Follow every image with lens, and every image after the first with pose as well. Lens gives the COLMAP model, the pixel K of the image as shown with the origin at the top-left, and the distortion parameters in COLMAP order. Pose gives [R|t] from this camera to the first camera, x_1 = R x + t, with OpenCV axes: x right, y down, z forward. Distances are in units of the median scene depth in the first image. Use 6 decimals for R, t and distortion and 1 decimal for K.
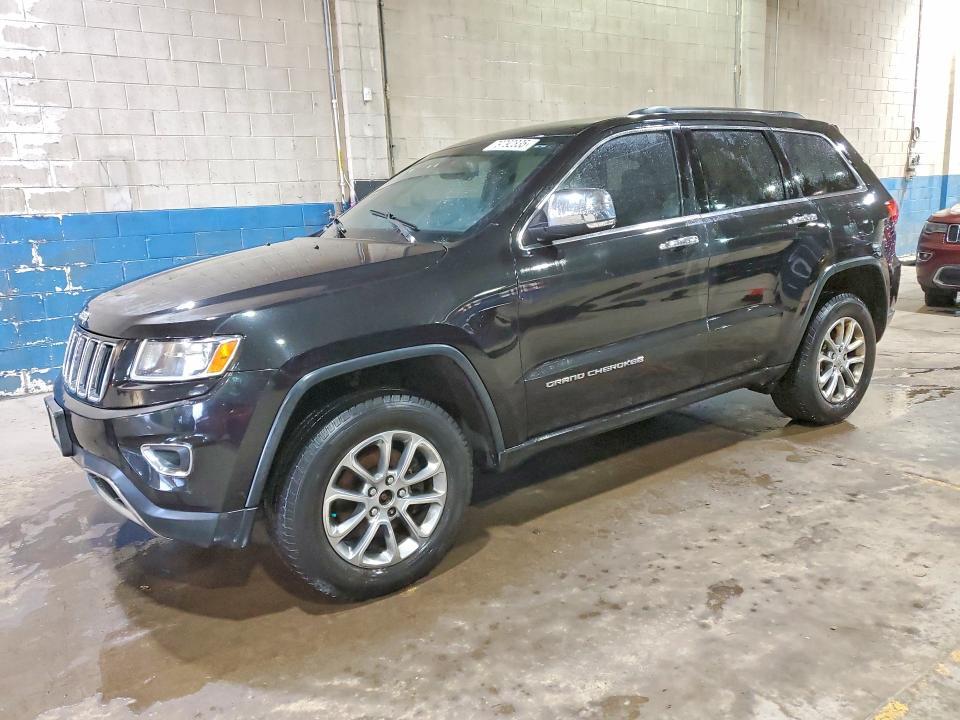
lens RADIAL K [[739.4, 0, 480.0], [0, 739.4, 360.0], [0, 0, 1]] dist [0.014955, 0.002097]
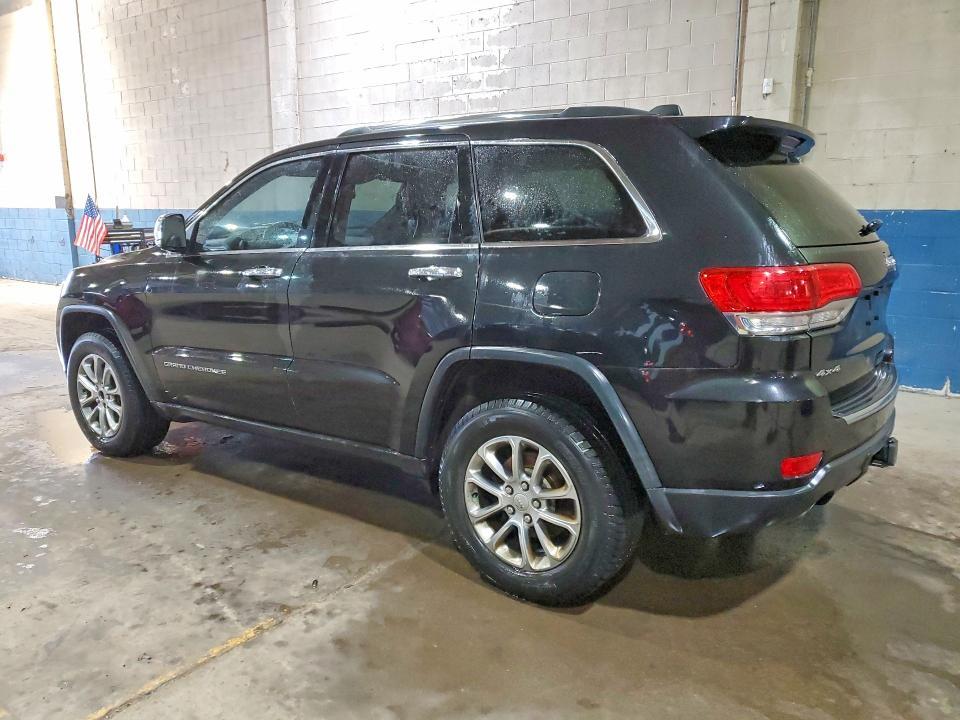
lens RADIAL K [[762.8, 0, 480.0], [0, 762.8, 360.0], [0, 0, 1]] dist [0.037464, -0.001517]
pose [[0.316139, 0.229489, -0.920539, 1.209834], [-0.219987, 0.961589, 0.164173, -0.249903], [0.922855, 0.150605, 0.354480, 0.833392]]
